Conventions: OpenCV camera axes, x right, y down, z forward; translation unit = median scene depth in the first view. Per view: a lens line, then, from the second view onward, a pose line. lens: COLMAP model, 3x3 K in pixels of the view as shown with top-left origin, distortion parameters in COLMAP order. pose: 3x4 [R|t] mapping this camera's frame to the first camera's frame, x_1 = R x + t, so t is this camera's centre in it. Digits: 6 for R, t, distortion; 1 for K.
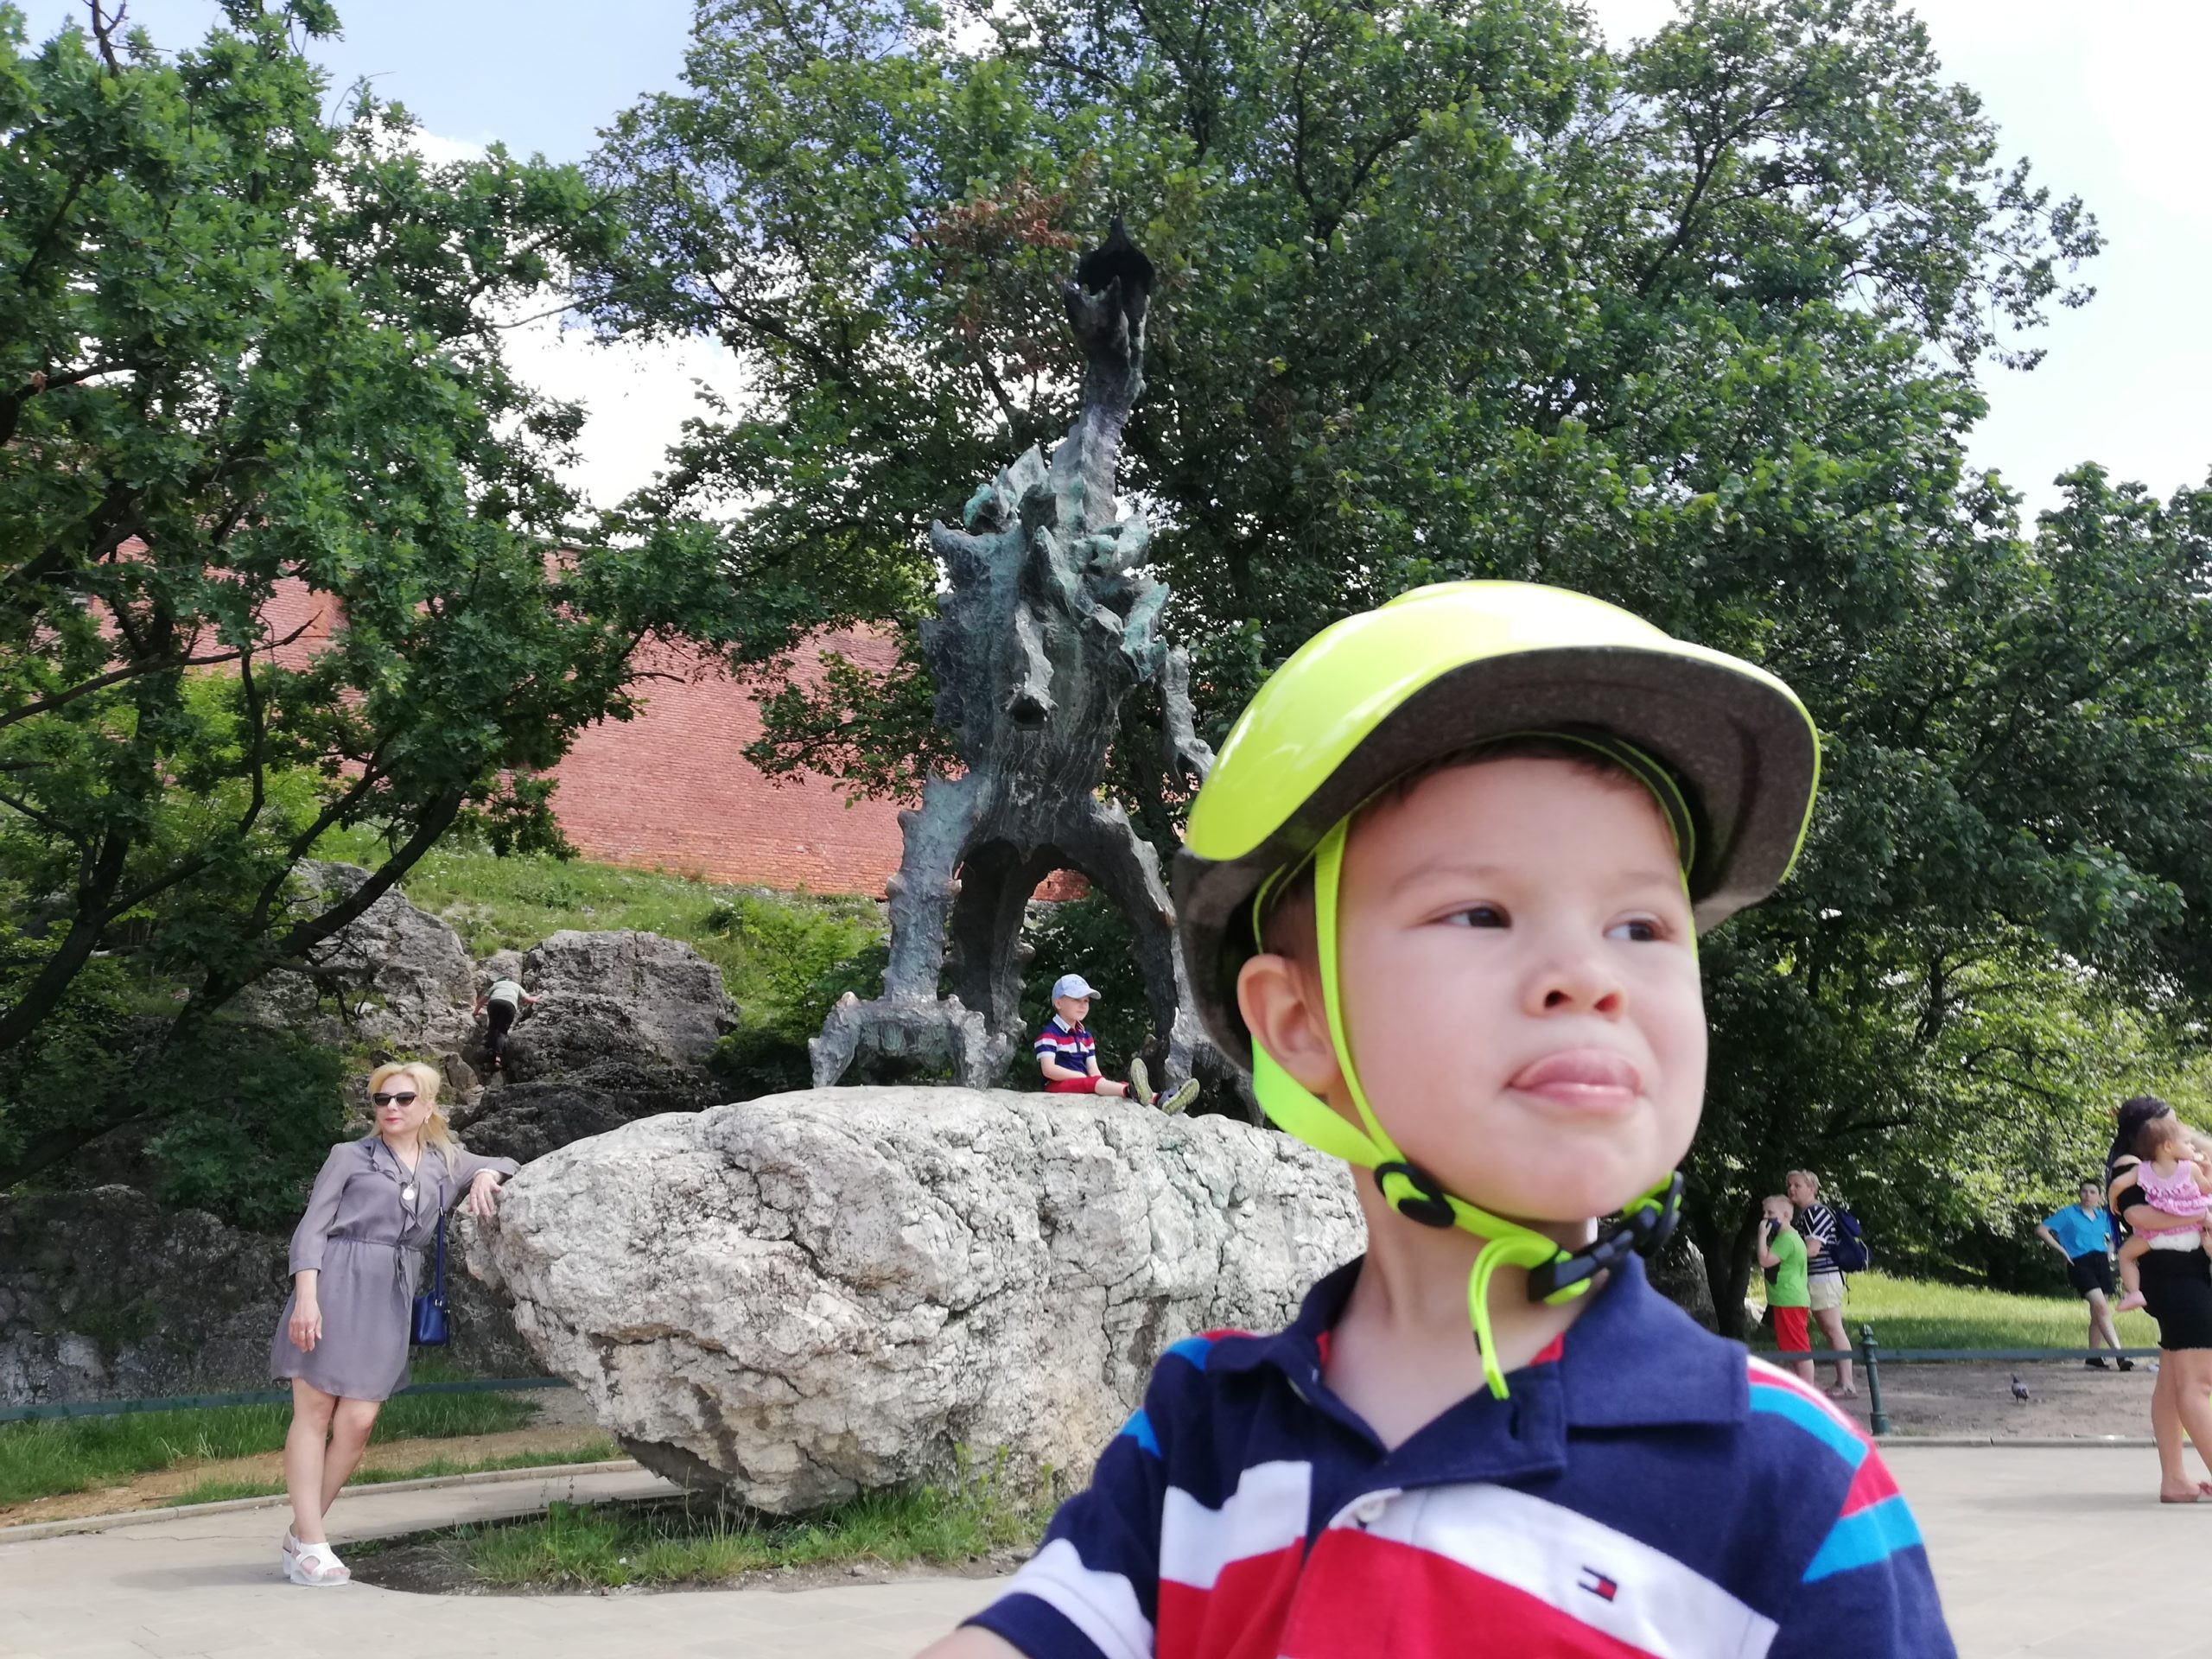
lens RADIAL K [[1708.3, 0, 1122.4], [0, 1708.3, 839.4], [0, 0, 1]] dist [0.052839, 0.005399]
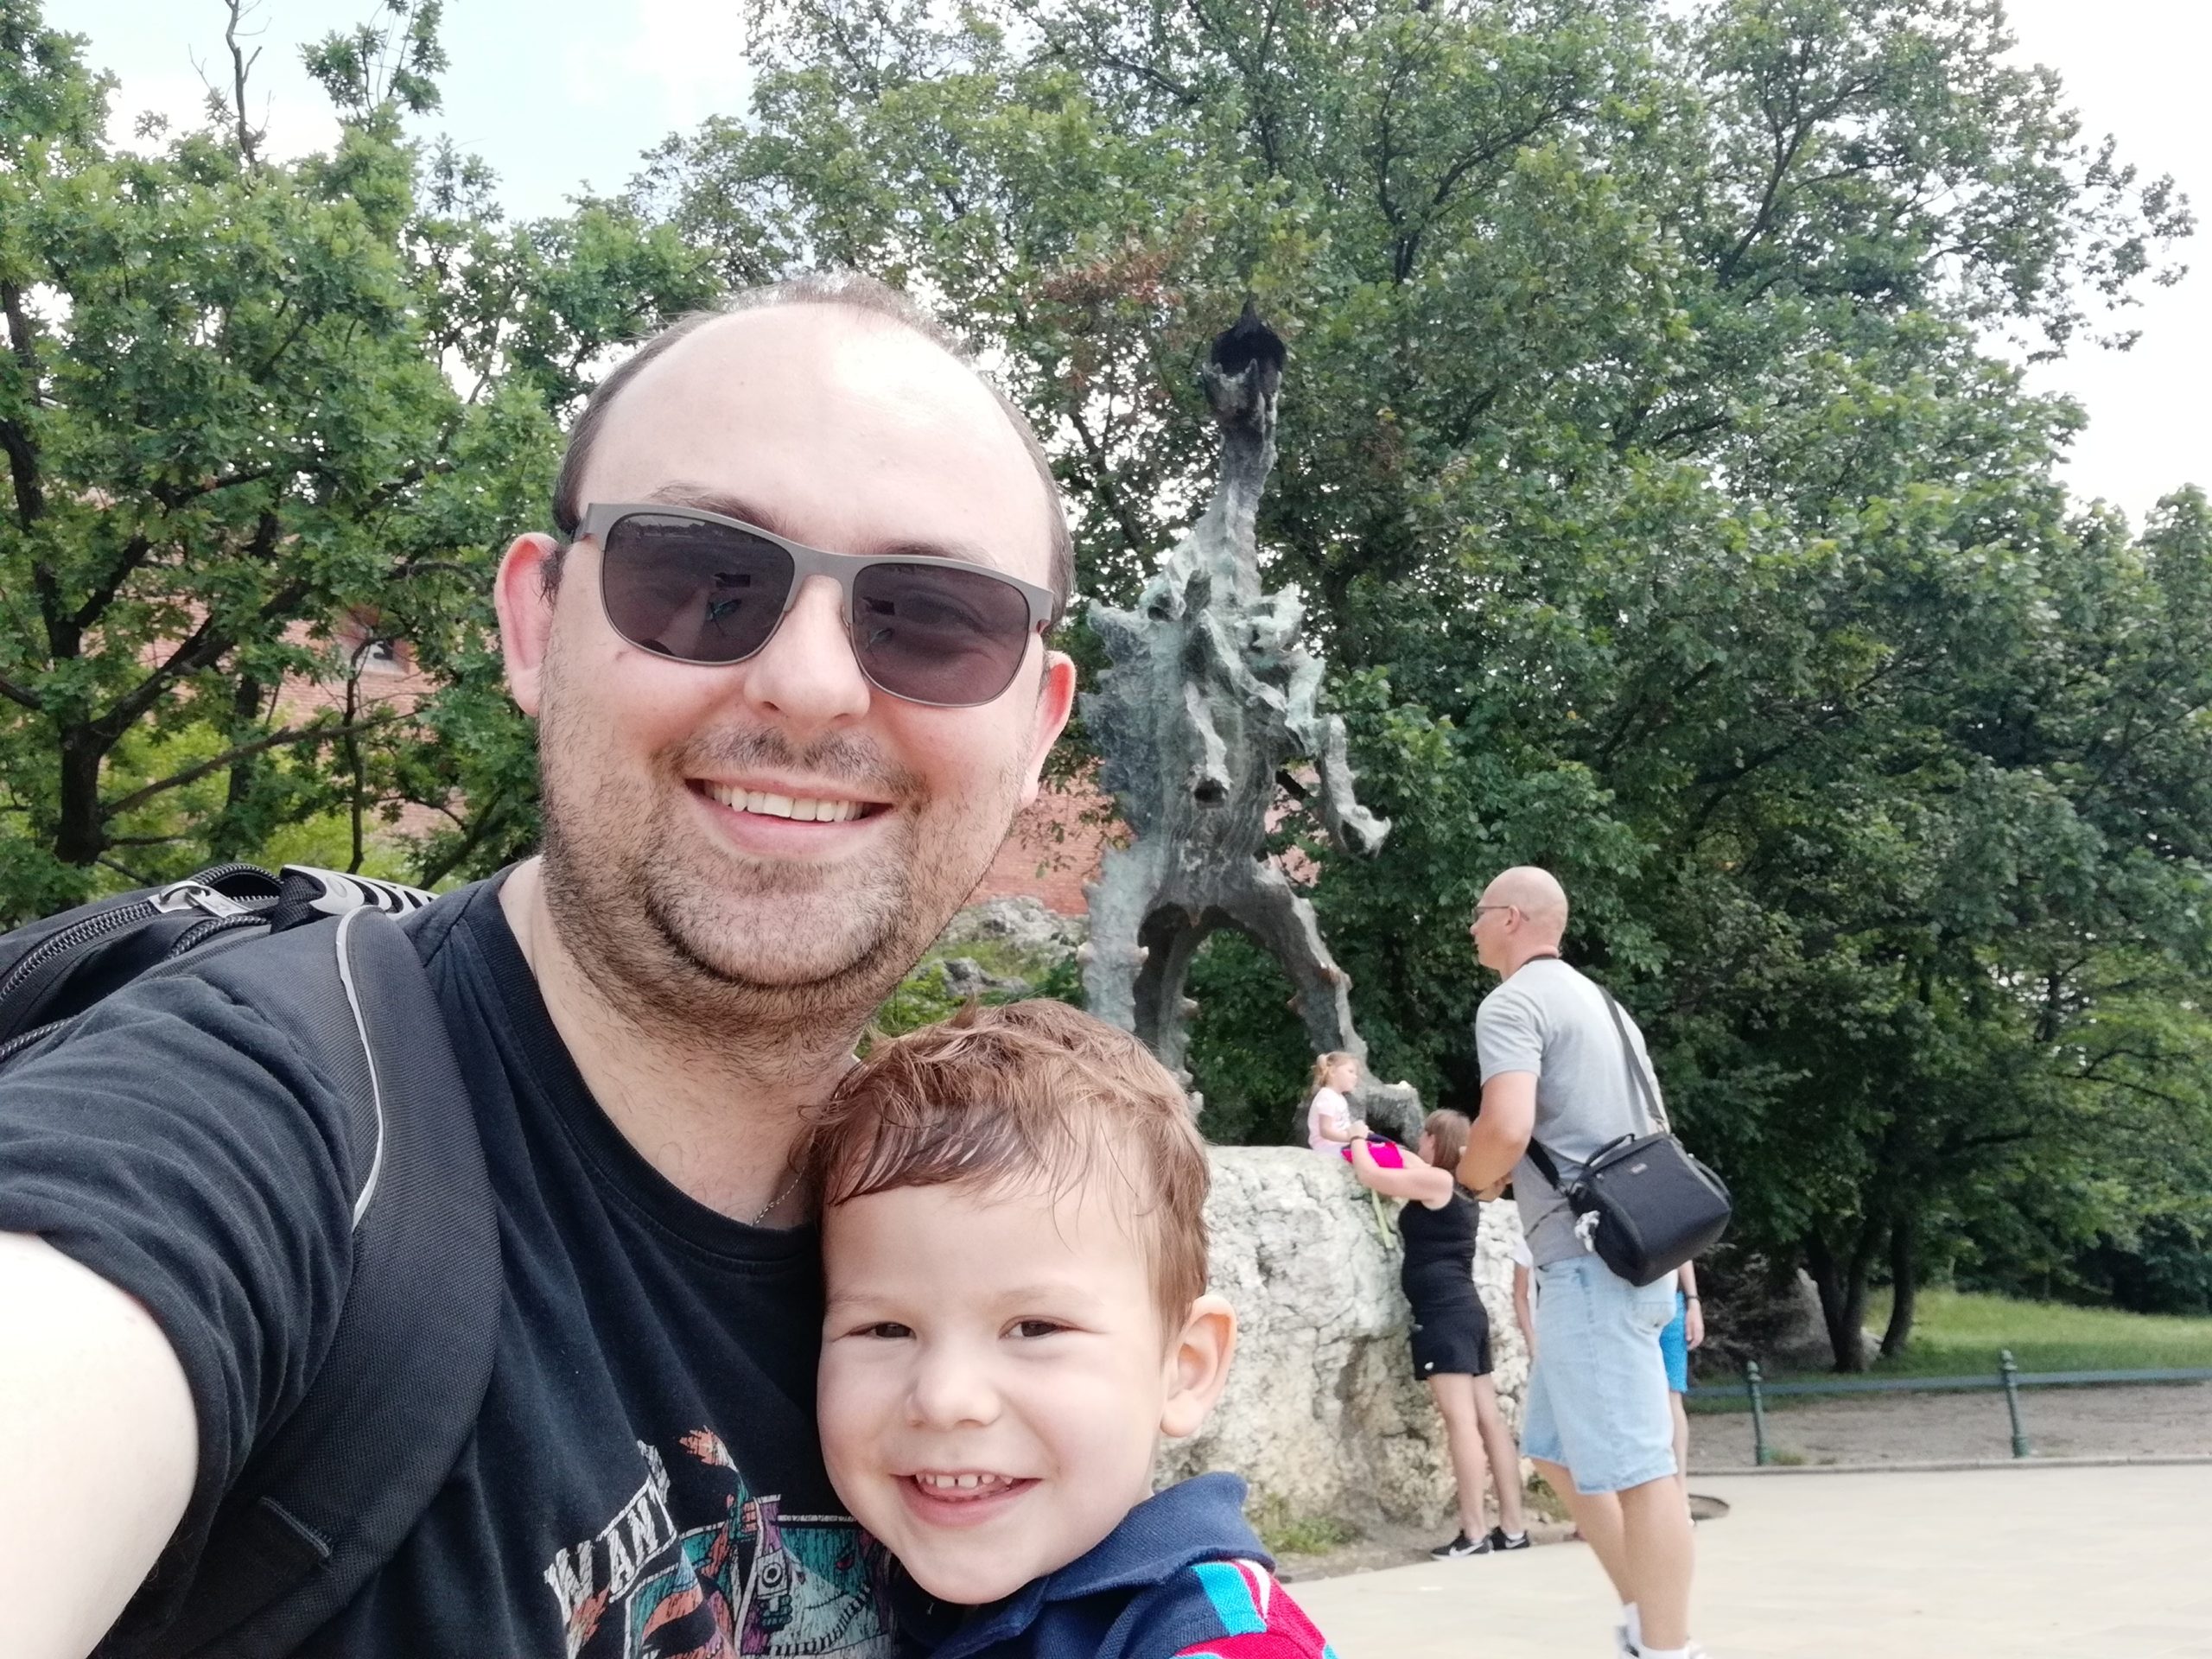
lens RADIAL K [[1913.6, 0, 1116.3], [0, 1913.6, 821.2], [0, 0, 1]] dist [0.086673, -0.095301]
pose [[0.999504, -0.031499, 0.000217, -0.072322], [0.031499, 0.999503, -0.001363, -0.035623], [-0.000174, 0.001369, 0.999999, -0.126007]]
